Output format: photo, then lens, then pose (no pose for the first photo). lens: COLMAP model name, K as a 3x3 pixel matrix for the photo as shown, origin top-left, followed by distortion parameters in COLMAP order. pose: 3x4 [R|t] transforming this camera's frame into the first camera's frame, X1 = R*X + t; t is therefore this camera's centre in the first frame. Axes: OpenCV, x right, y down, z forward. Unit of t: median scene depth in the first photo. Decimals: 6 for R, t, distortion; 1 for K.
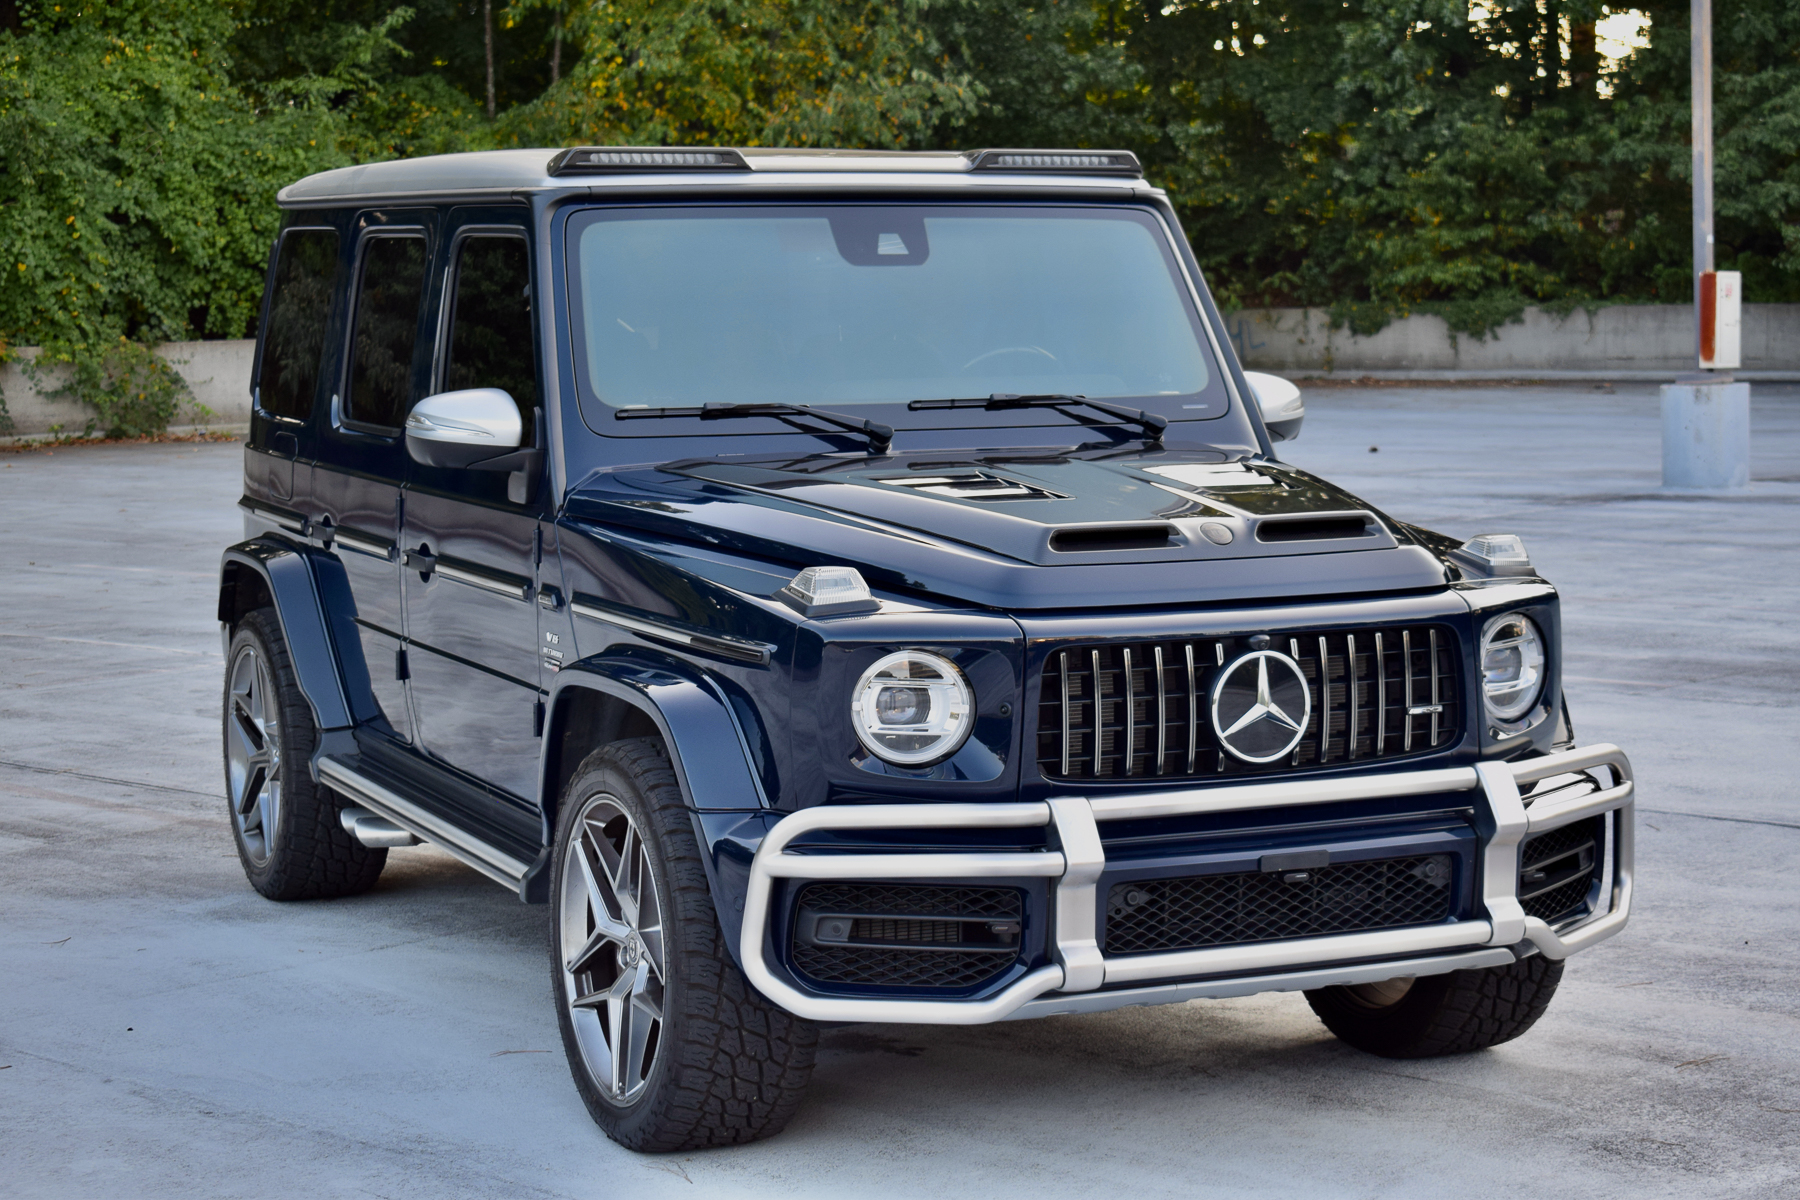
lens RADIAL K [[3425.3, 0, 890.5], [0, 3425.3, 599.8], [0, 0, 1]] dist [0.043247, 0.000000]
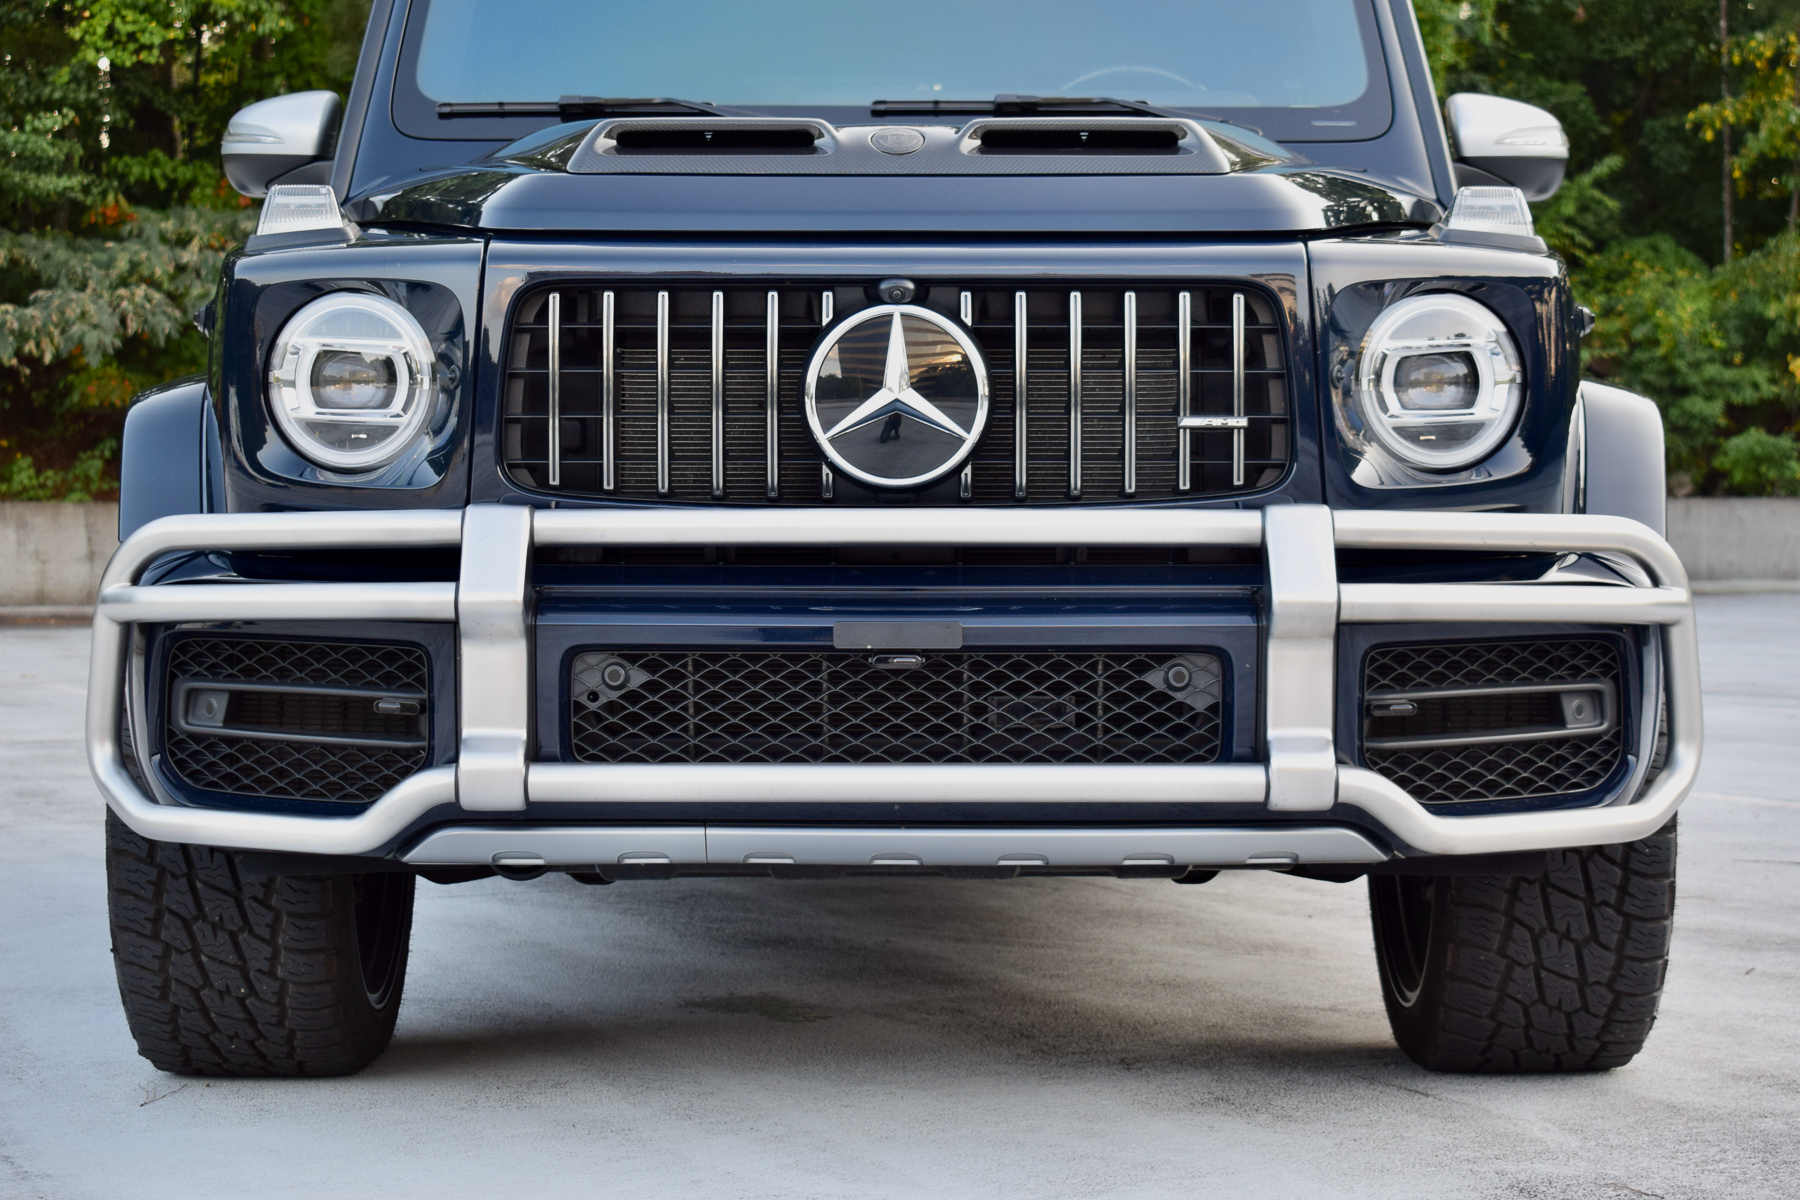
lens RADIAL K [[3397.5, 0, 900.2], [0, 3397.5, 609.4], [0, 0, 1]] dist [0.027570, 0.000000]
pose [[0.913447, 0.021462, -0.406391, 0.267501], [-0.050564, 0.996856, -0.061008, 0.079786], [0.403804, 0.076276, 0.911660, 0.330657]]
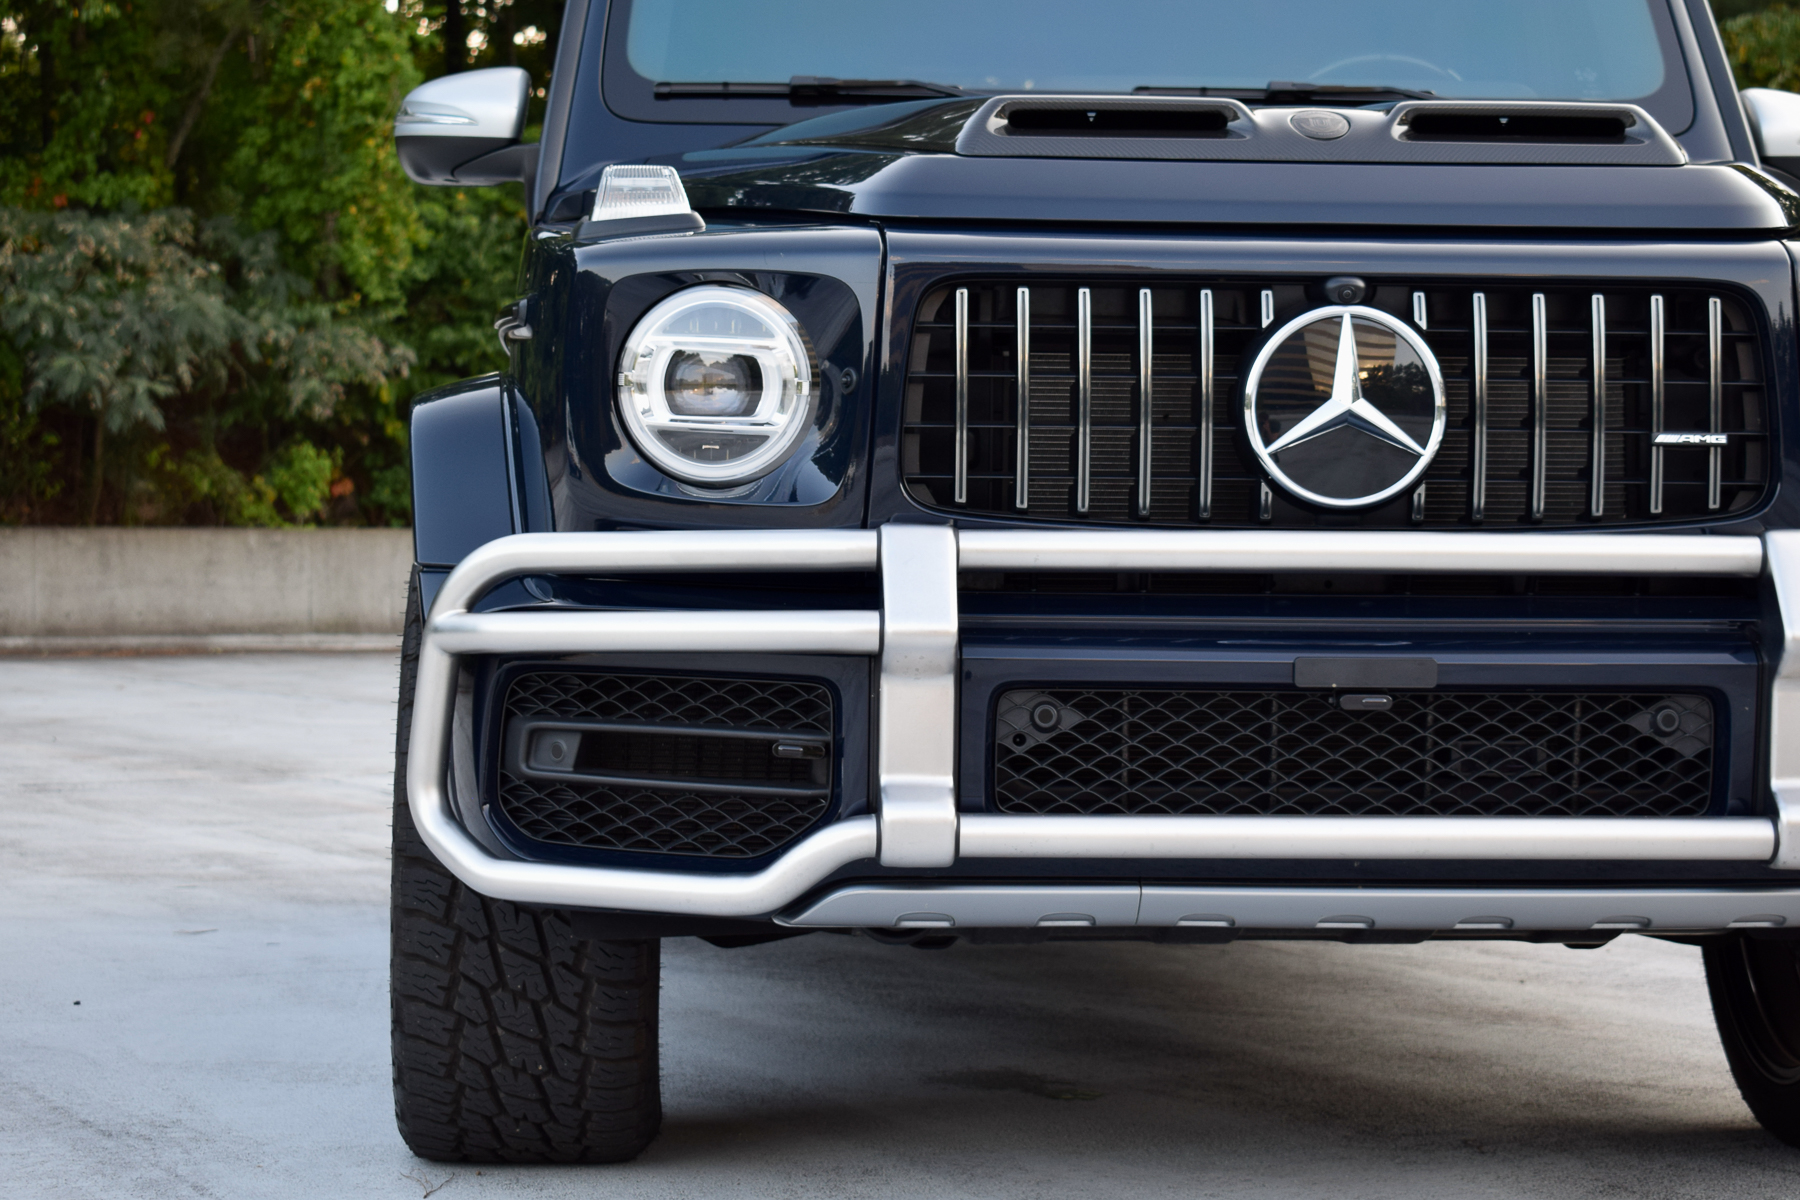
lens RADIAL K [[3611.3, 0, 904.9], [0, 3611.3, 610.1], [0, 0, 1]] dist [0.040283, 0.000000]
pose [[0.936527, 0.023032, -0.349837, 0.184342], [-0.052463, 0.995811, -0.074884, 0.083371], [0.346647, 0.088484, 0.933813, 0.320188]]
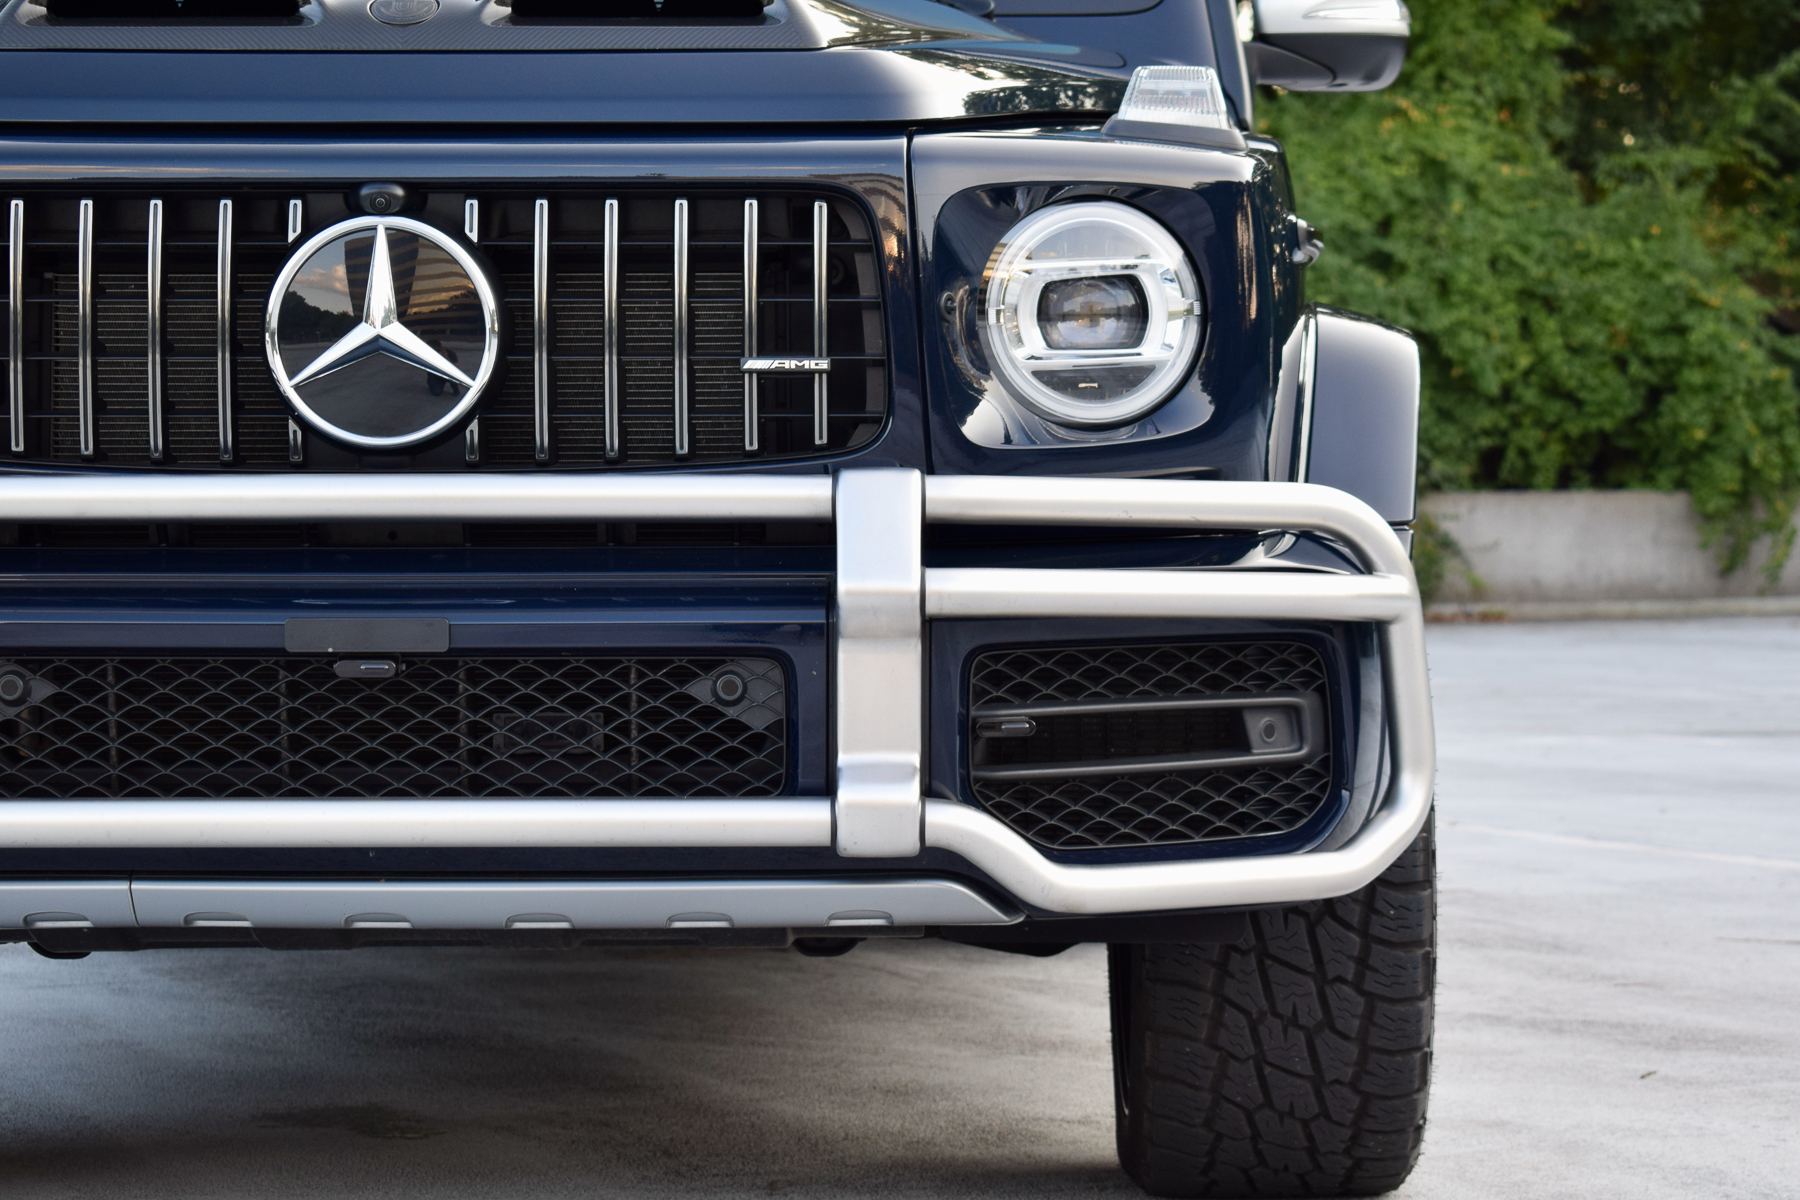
lens RADIAL K [[4349.9, 0, 894.2], [0, 4349.9, 613.2], [0, 0, 1]] dist [0.097976, 0.000000]
pose [[0.907923, 0.017137, -0.418787, 0.323578], [-0.049339, 0.996587, -0.066185, 0.080820], [0.416223, 0.080754, 0.905669, 0.352373]]
